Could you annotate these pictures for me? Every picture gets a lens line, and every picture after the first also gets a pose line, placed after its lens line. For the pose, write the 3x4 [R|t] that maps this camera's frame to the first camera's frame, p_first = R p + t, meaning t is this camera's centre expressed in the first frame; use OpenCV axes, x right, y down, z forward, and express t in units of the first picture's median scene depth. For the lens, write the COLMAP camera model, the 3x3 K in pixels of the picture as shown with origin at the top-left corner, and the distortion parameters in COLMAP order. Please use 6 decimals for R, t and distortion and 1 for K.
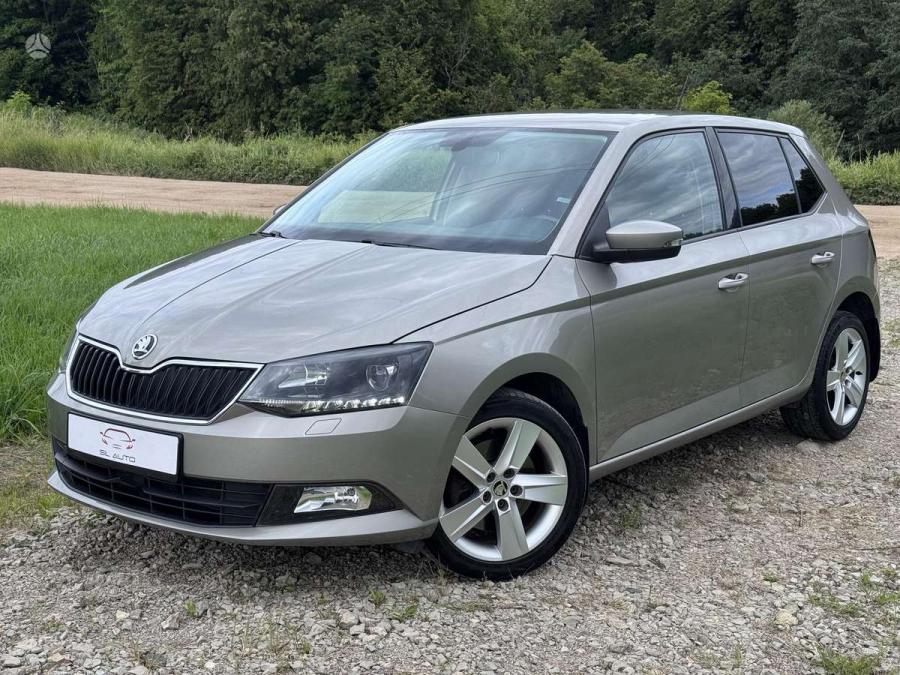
lens RADIAL K [[1201.8, 0, 450.9], [0, 1201.8, 310.0], [0, 0, 1]] dist [0.074606, 0.000000]
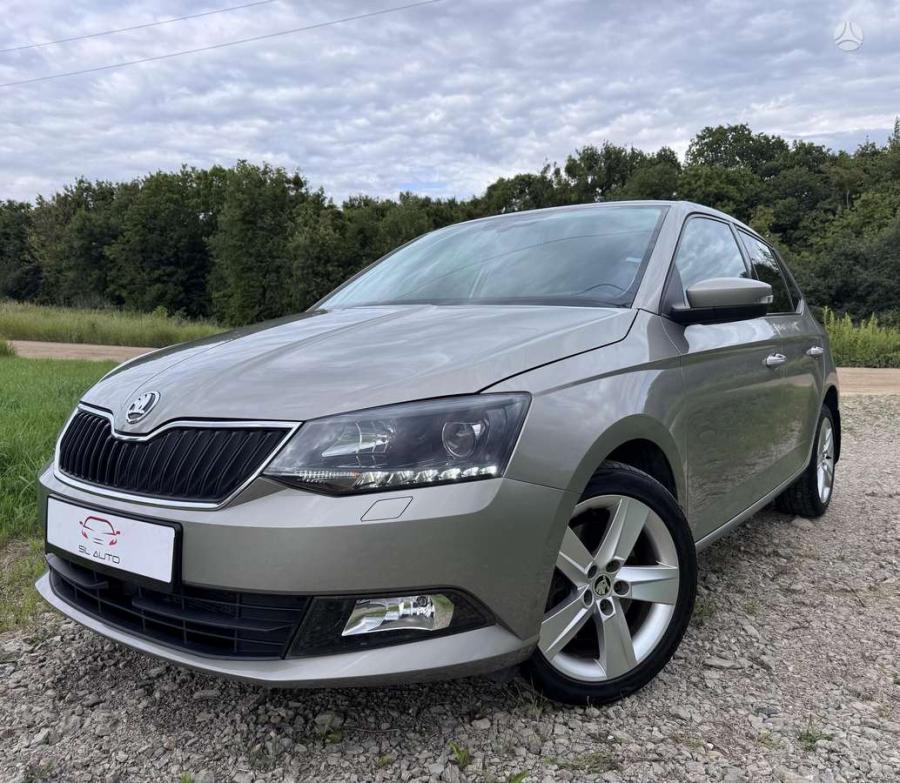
lens RADIAL K [[712.5, 0, 476.4], [0, 712.5, 370.3], [0, 0, 1]] dist [0.037831, -0.058801]
pose [[0.997446, -0.002255, 0.071388, -0.075879], [0.009333, 0.995046, -0.098975, 0.053396], [-0.070811, 0.099389, 0.992526, 0.528387]]
